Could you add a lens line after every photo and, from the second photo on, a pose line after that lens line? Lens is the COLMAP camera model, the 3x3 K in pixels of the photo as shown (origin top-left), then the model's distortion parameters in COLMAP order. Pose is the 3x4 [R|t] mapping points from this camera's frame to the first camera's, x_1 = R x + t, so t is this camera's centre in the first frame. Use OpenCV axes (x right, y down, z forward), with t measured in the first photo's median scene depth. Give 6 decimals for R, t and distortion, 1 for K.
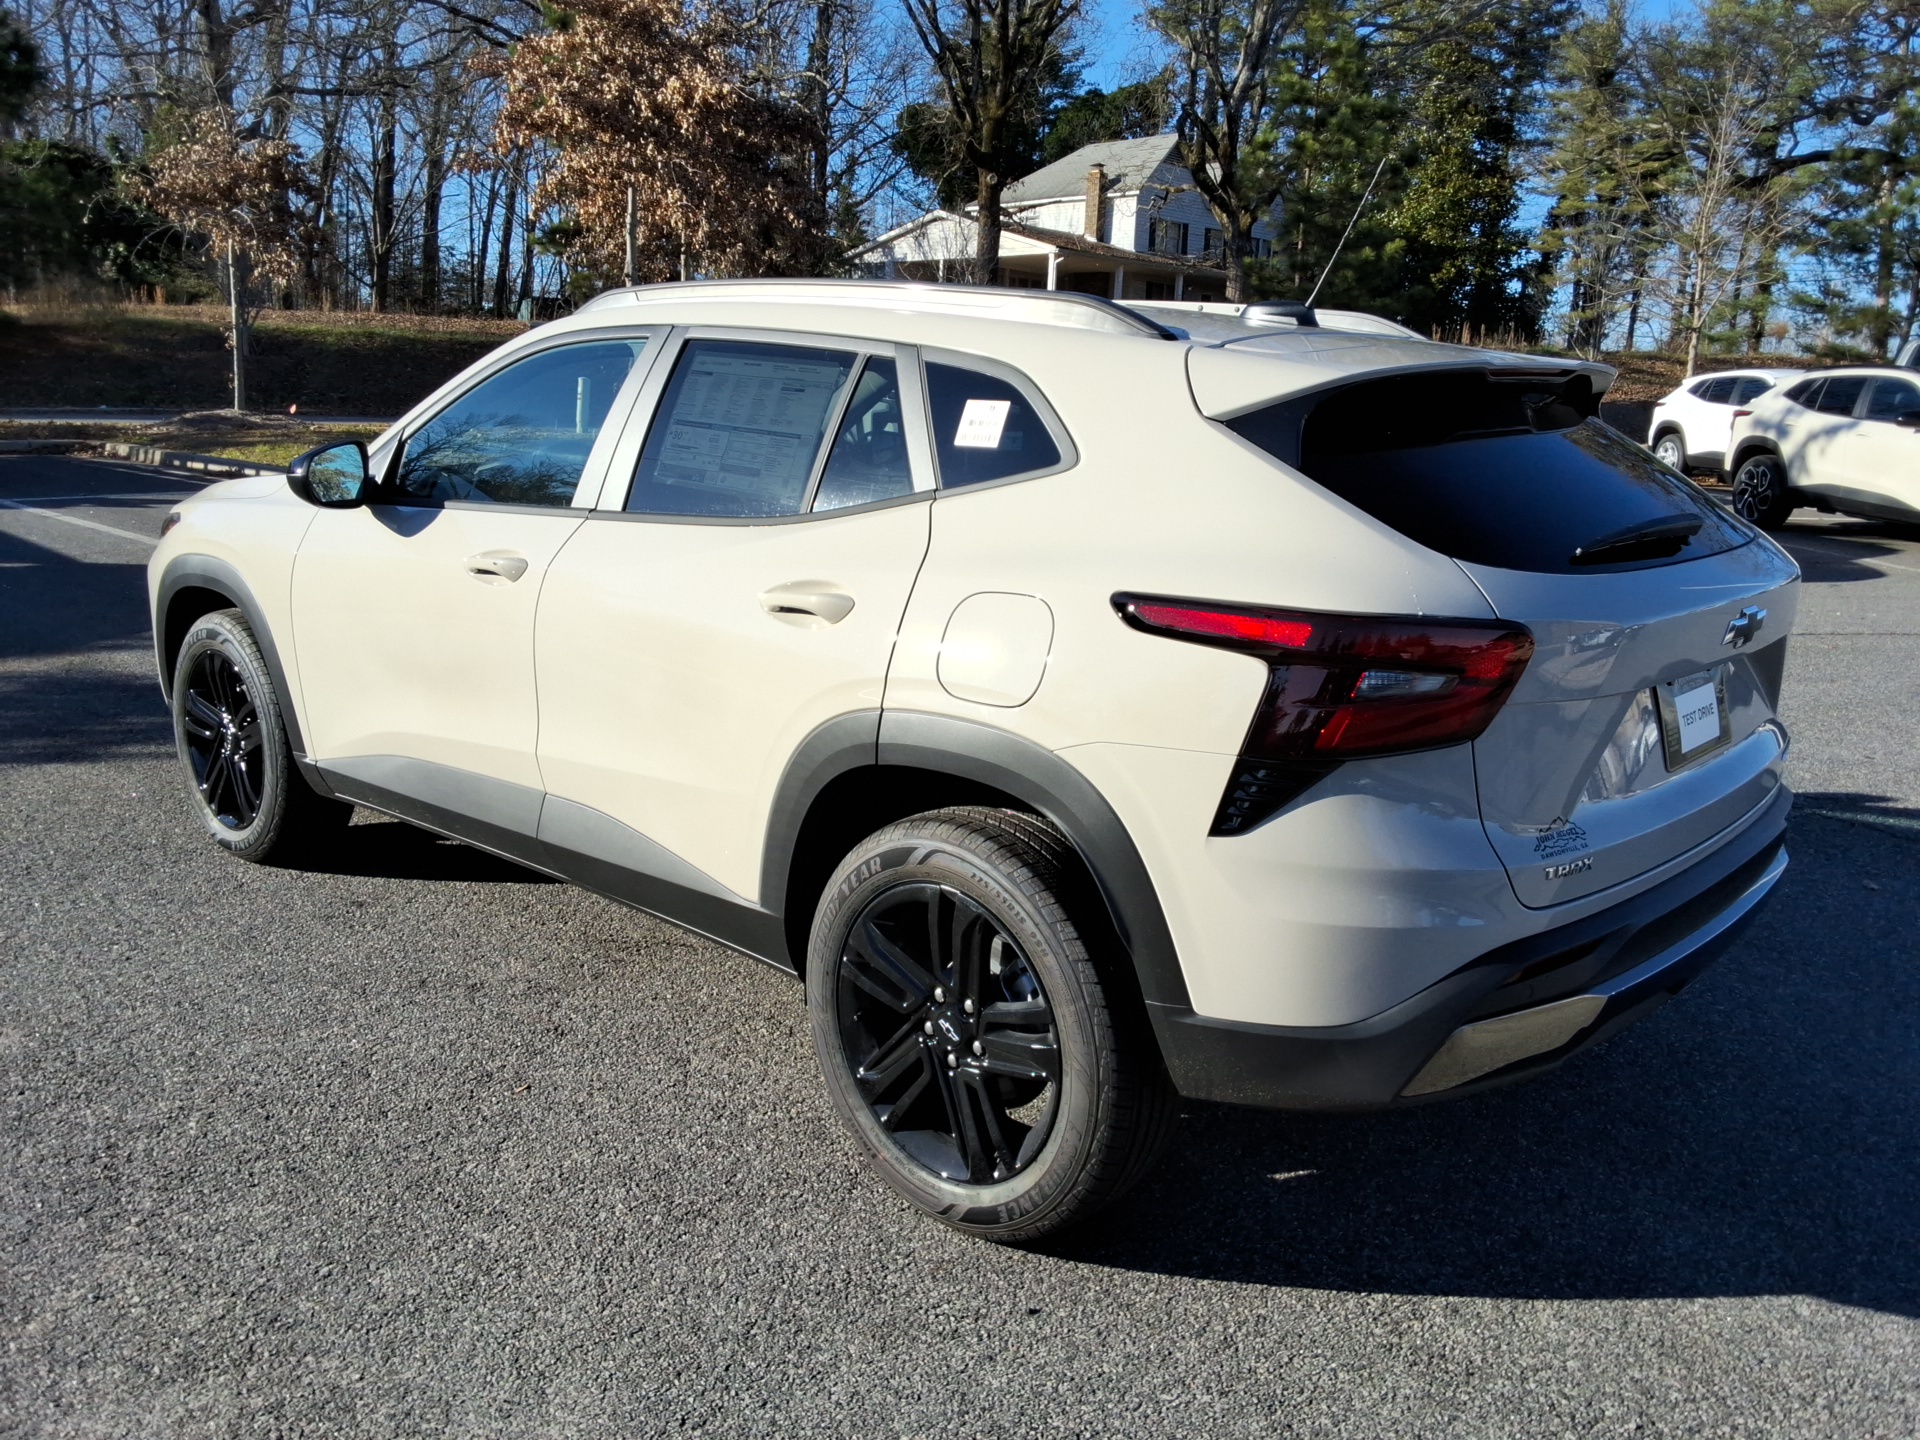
lens RADIAL K [[1520.5, 0, 970.7], [0, 1520.5, 712.2], [0, 0, 1]] dist [0.126364, -0.212100]
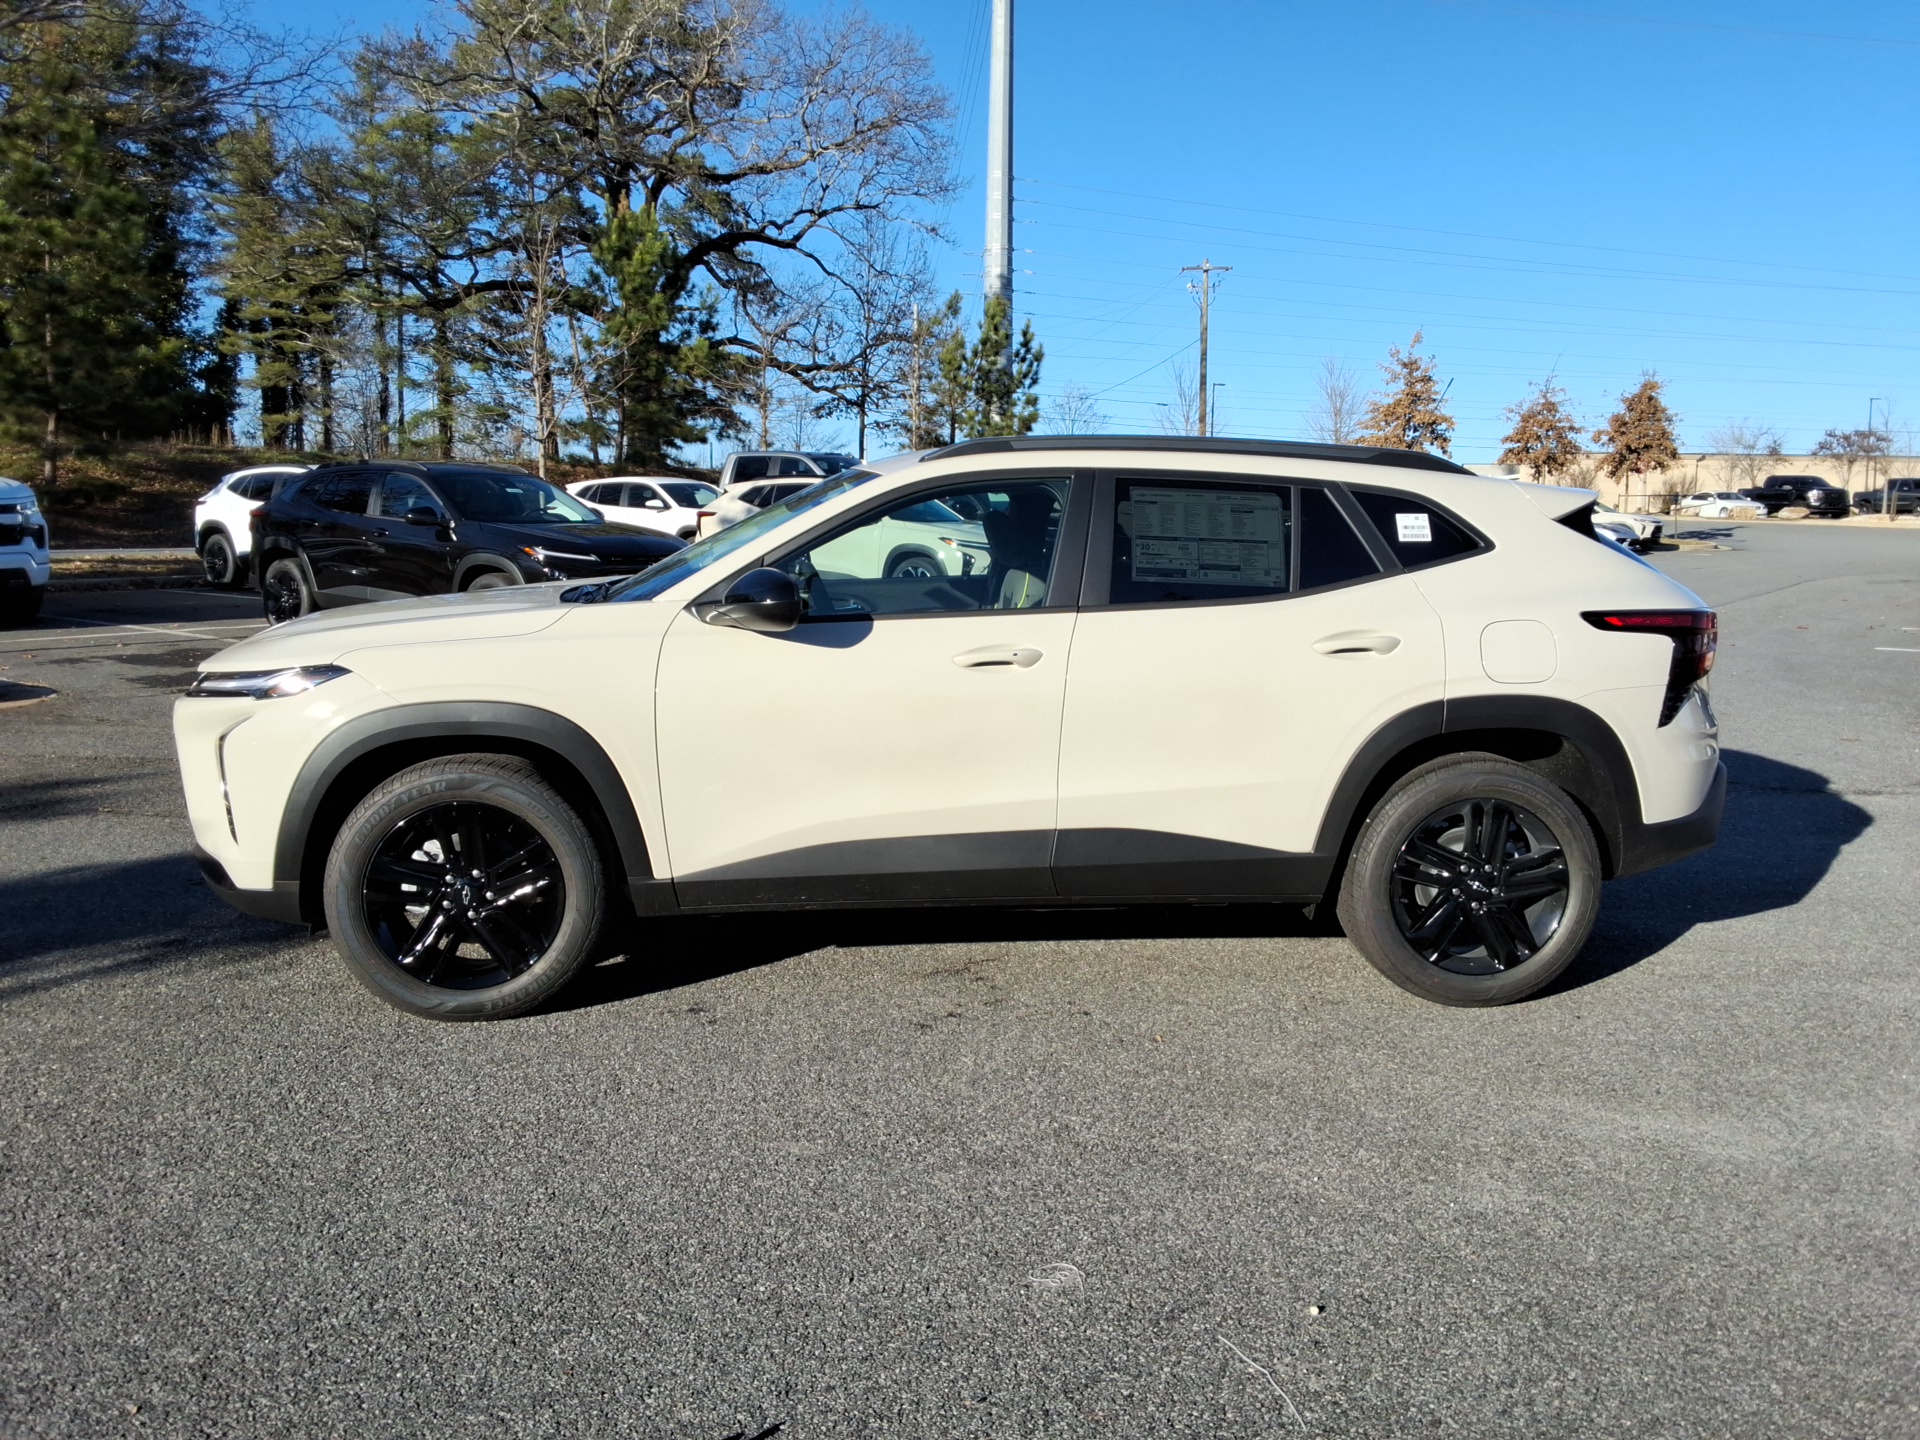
lens RADIAL K [[1534.9, 0, 972.6], [0, 1534.9, 710.1], [0, 0, 1]] dist [0.086628, -0.138838]
pose [[0.670635, -0.117262, 0.732460, -0.106476], [0.164329, 0.986377, 0.007454, -0.005648], [-0.723356, 0.115365, 0.680769, 0.014862]]
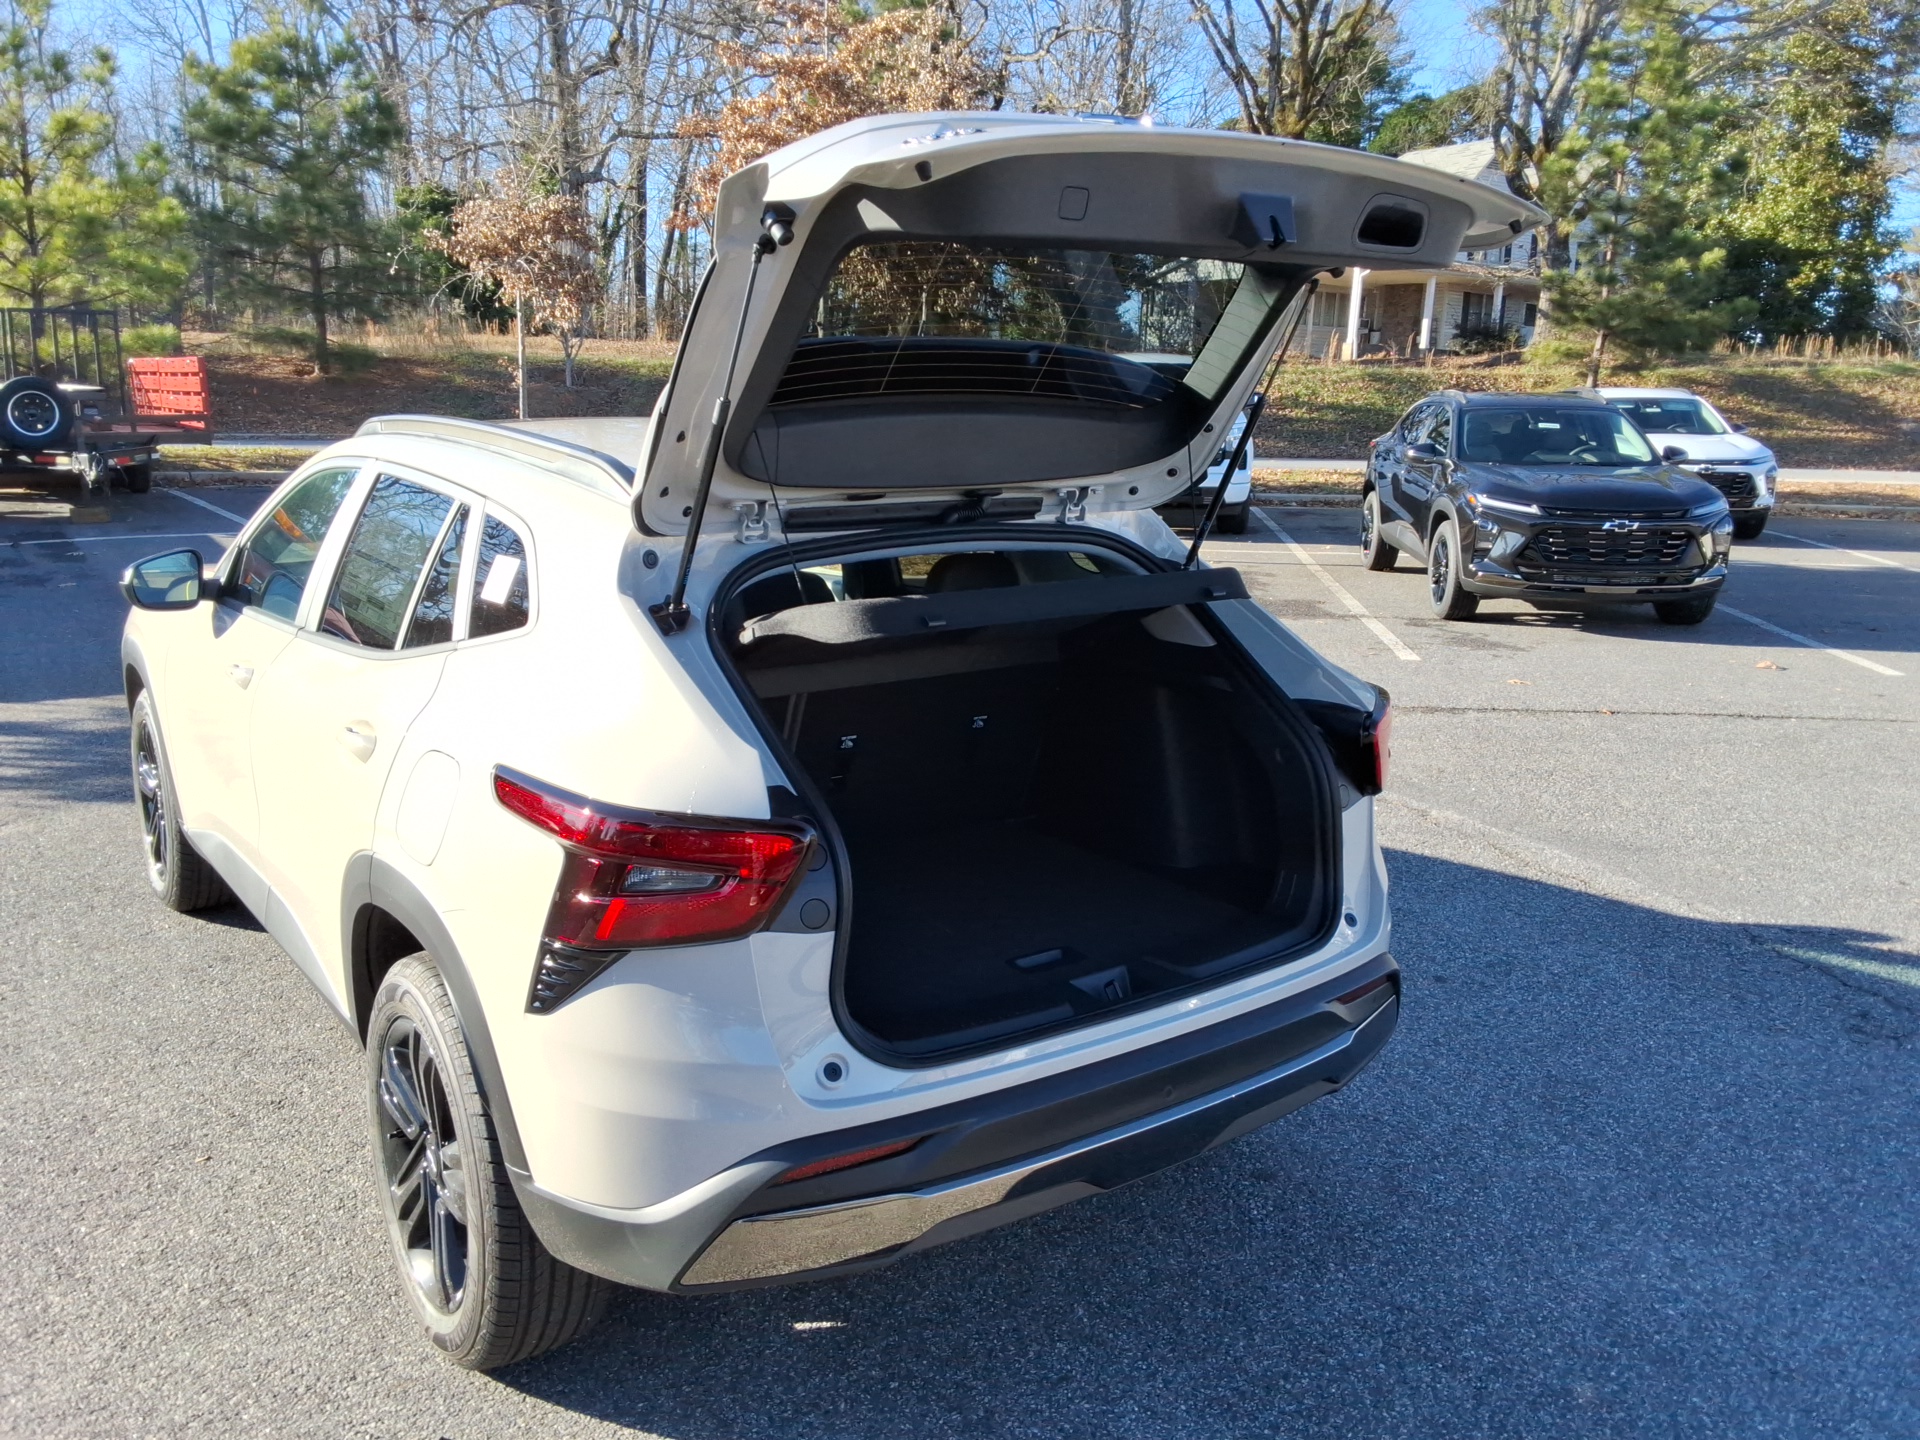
lens RADIAL K [[1534.9, 0, 972.6], [0, 1534.9, 710.1], [0, 0, 1]] dist [0.086628, -0.138838]
pose [[0.977701, 0.035486, -0.206983, 0.037939], [-0.037555, 0.999276, -0.006074, -0.007348], [0.206618, 0.013711, 0.978326, 0.002311]]
